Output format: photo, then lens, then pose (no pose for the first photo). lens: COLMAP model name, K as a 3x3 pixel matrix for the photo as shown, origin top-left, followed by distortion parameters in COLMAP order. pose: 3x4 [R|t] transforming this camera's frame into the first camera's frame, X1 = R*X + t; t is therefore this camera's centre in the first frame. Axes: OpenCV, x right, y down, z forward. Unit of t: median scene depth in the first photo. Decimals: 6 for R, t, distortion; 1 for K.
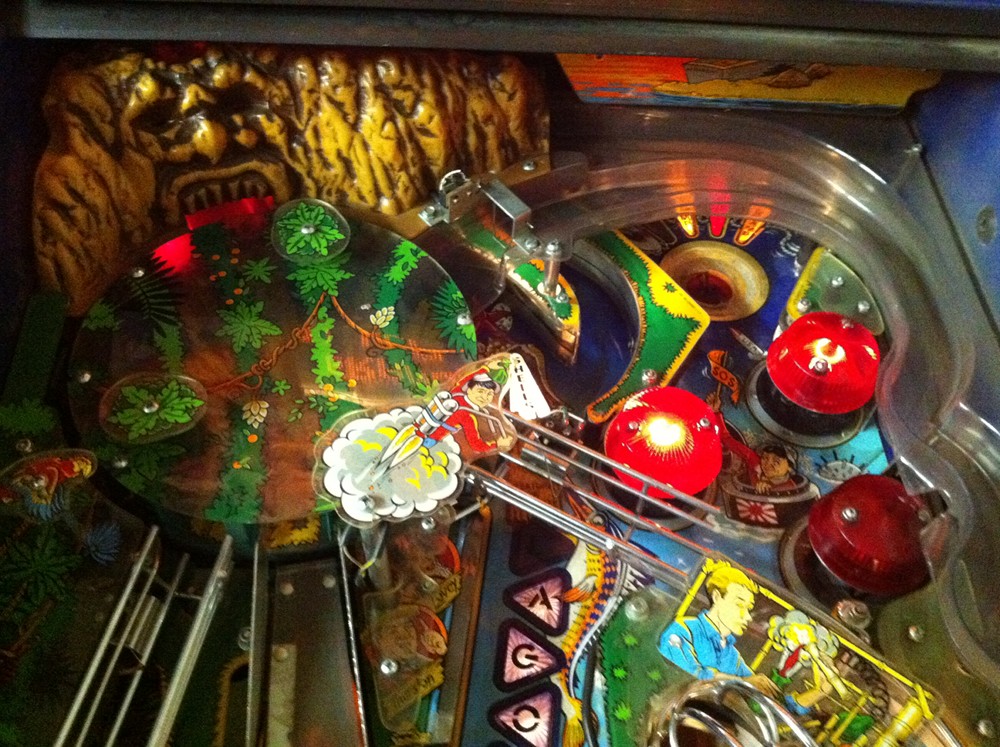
lens RADIAL K [[907.9, 0, 502.0], [0, 907.9, 405.4], [0, 0, 1]] dist [0.144498, -0.382355]
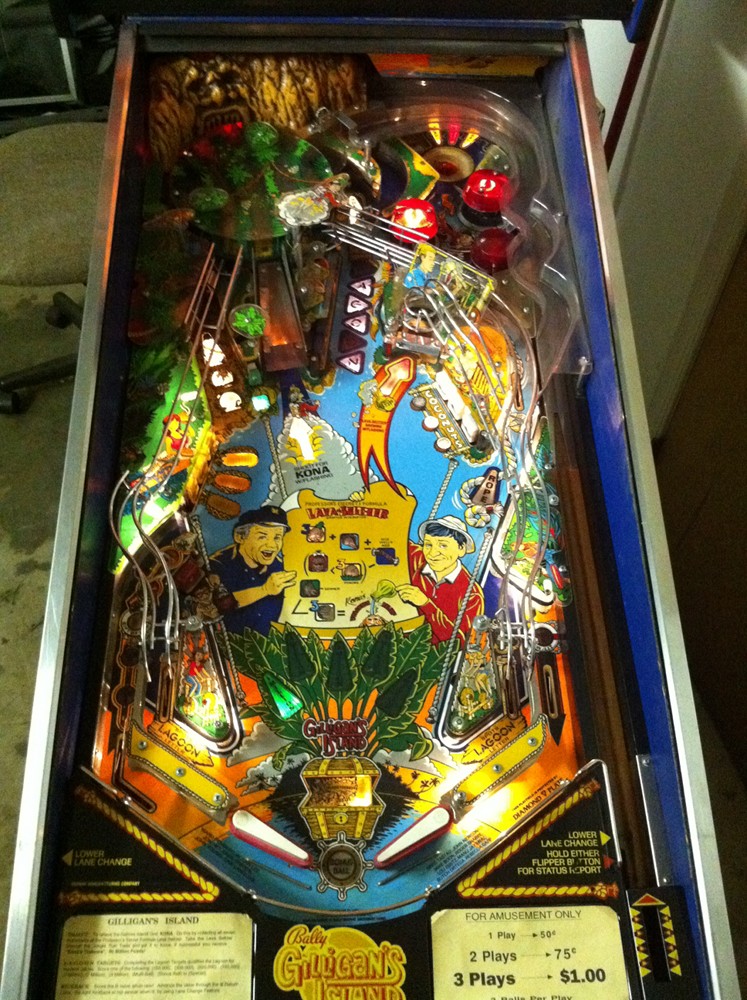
lens RADIAL K [[907.9, 0, 358.8], [0, 907.9, 497.7], [0, 0, 1]] dist [0.144498, -0.382355]
pose [[0.999738, -0.018571, -0.013397, 0.050386], [0.019545, 0.996867, 0.076639, 0.541356], [0.011932, -0.076881, 0.996969, -1.362905]]
